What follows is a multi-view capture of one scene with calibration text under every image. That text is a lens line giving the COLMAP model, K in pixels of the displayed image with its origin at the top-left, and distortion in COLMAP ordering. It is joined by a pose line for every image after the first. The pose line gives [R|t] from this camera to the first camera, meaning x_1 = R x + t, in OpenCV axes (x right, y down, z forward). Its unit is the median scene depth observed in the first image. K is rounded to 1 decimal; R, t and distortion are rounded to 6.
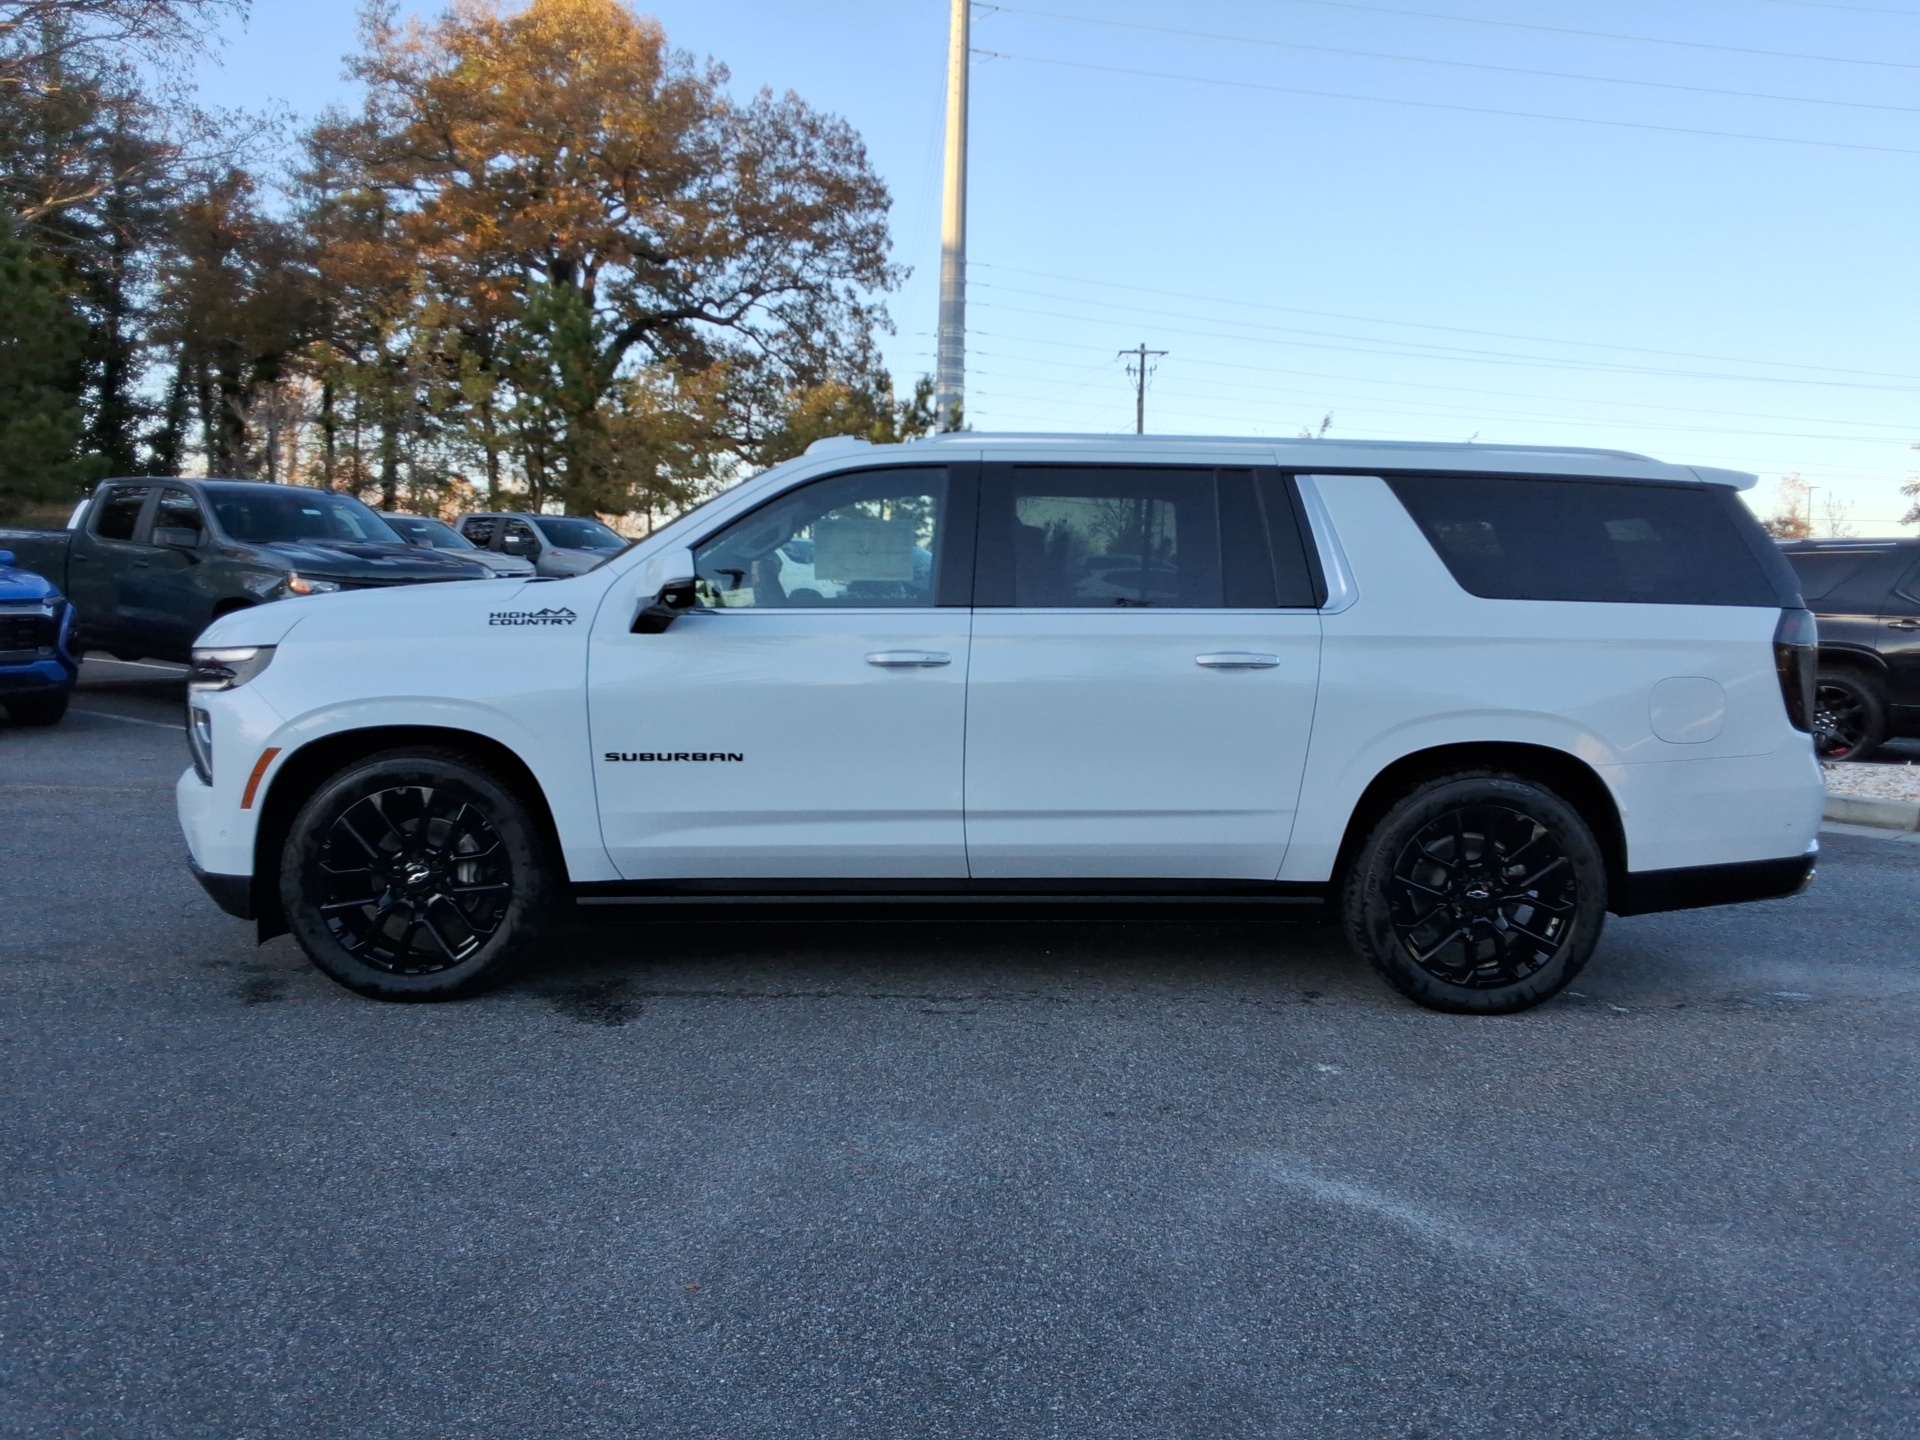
lens RADIAL K [[1558.7, 0, 985.0], [0, 1558.7, 710.2], [0, 0, 1]] dist [0.103130, -0.142665]
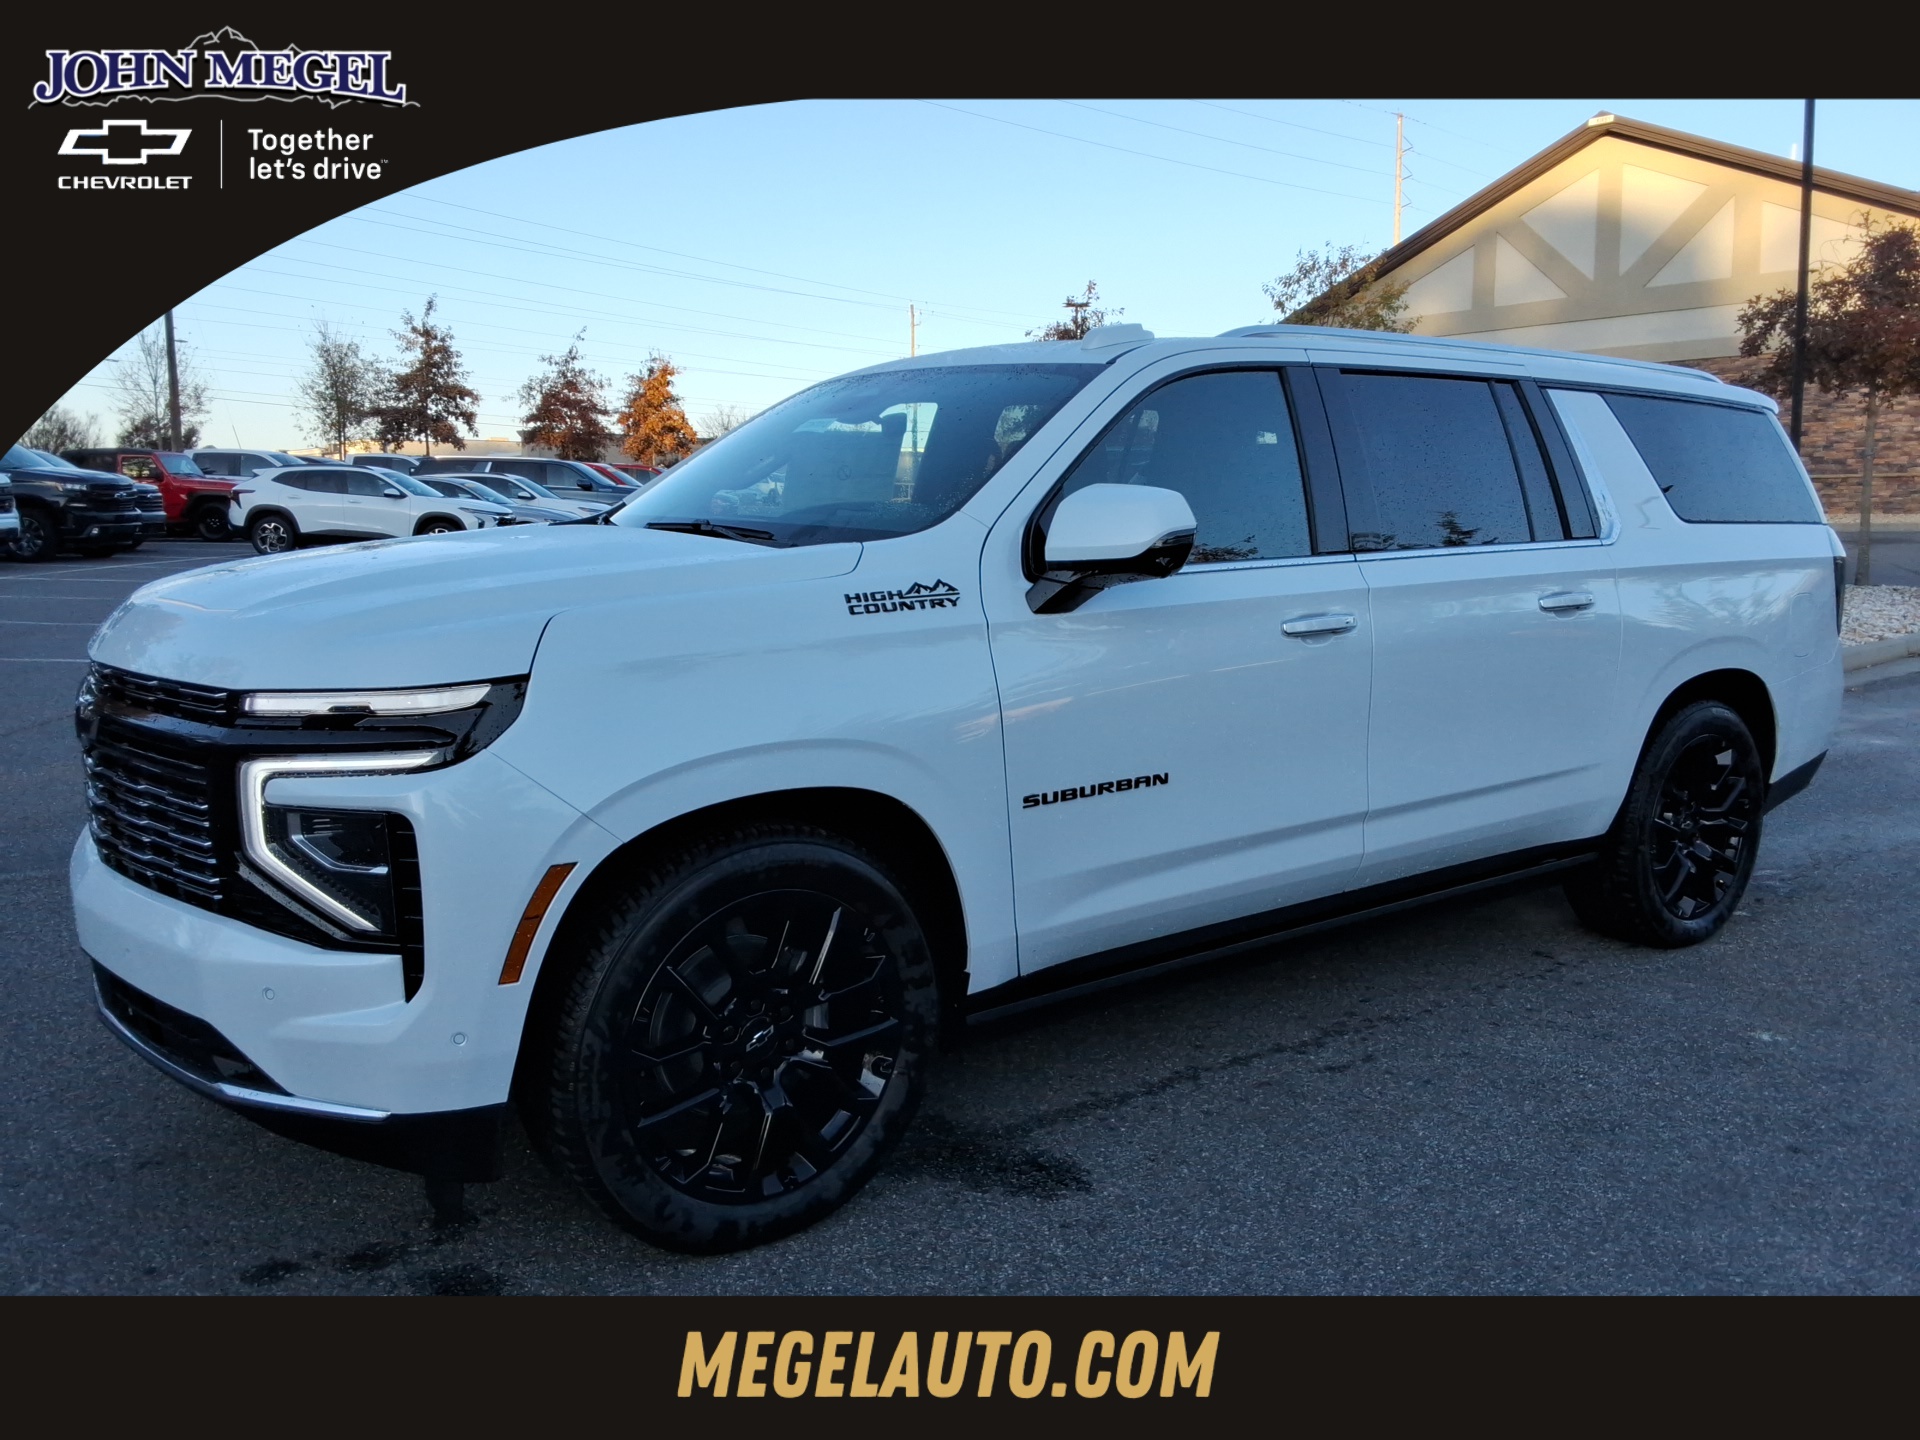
lens RADIAL K [[1541.6, 0, 976.3], [0, 1541.6, 716.2], [0, 0, 1]] dist [0.103437, -0.152967]
pose [[0.811517, -0.097755, 0.576095, -0.627766], [0.055862, 0.994370, 0.090041, -0.066260], [-0.581653, -0.040888, 0.812409, 0.476970]]
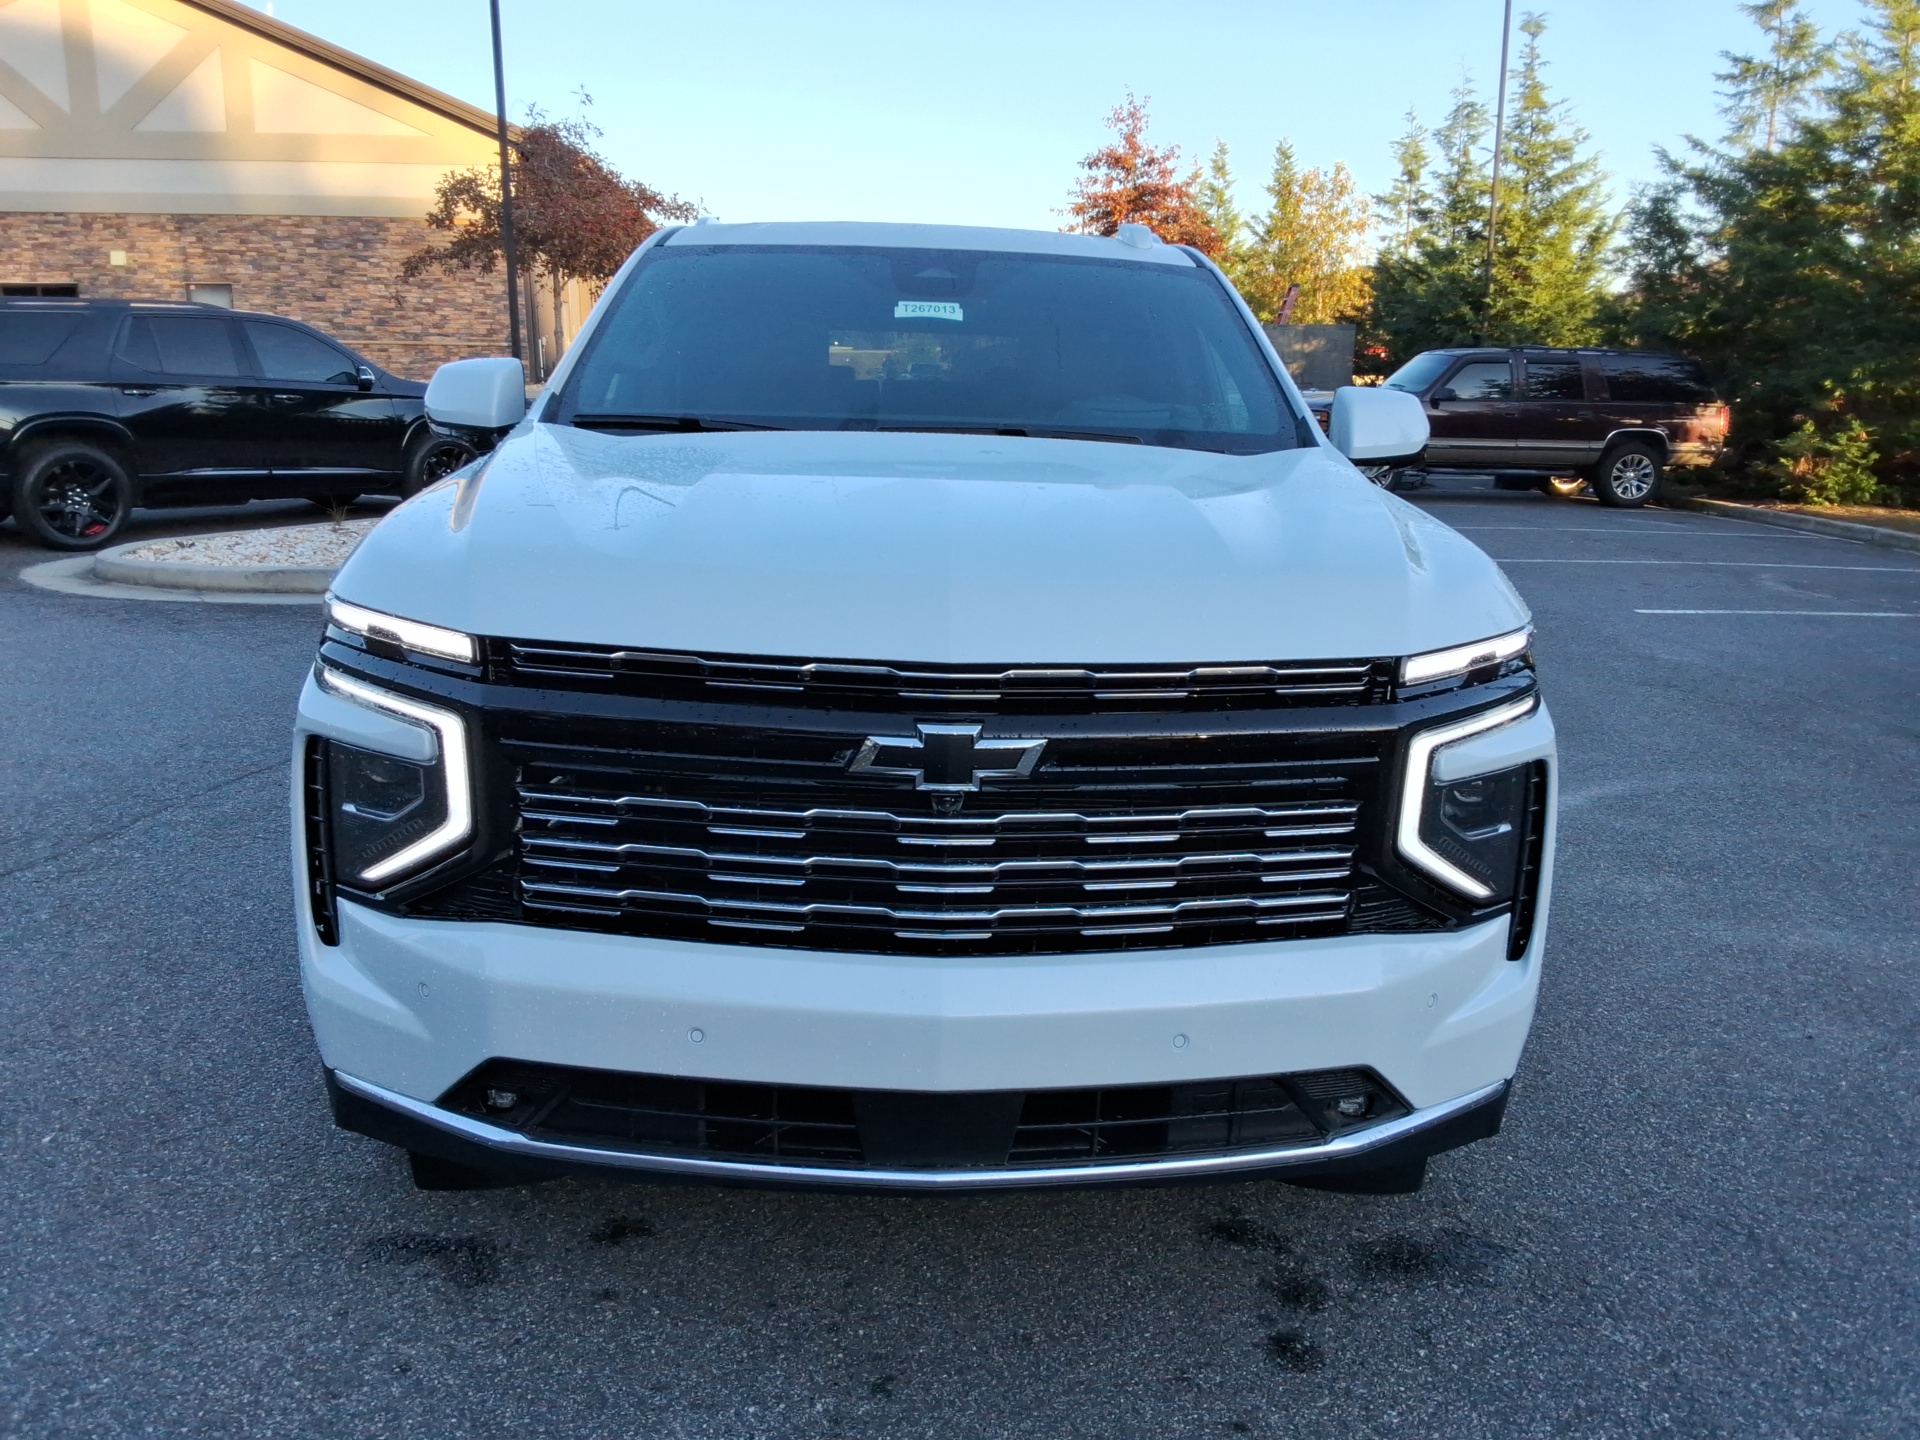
lens RADIAL K [[1541.6, 0, 976.3], [0, 1541.6, 716.2], [0, 0, 1]] dist [0.103437, -0.152967]
pose [[-0.013660, -0.231731, 0.972684, -0.947249], [0.053113, 0.971233, 0.232132, -0.131888], [-0.998495, 0.054833, -0.000959, 1.173323]]
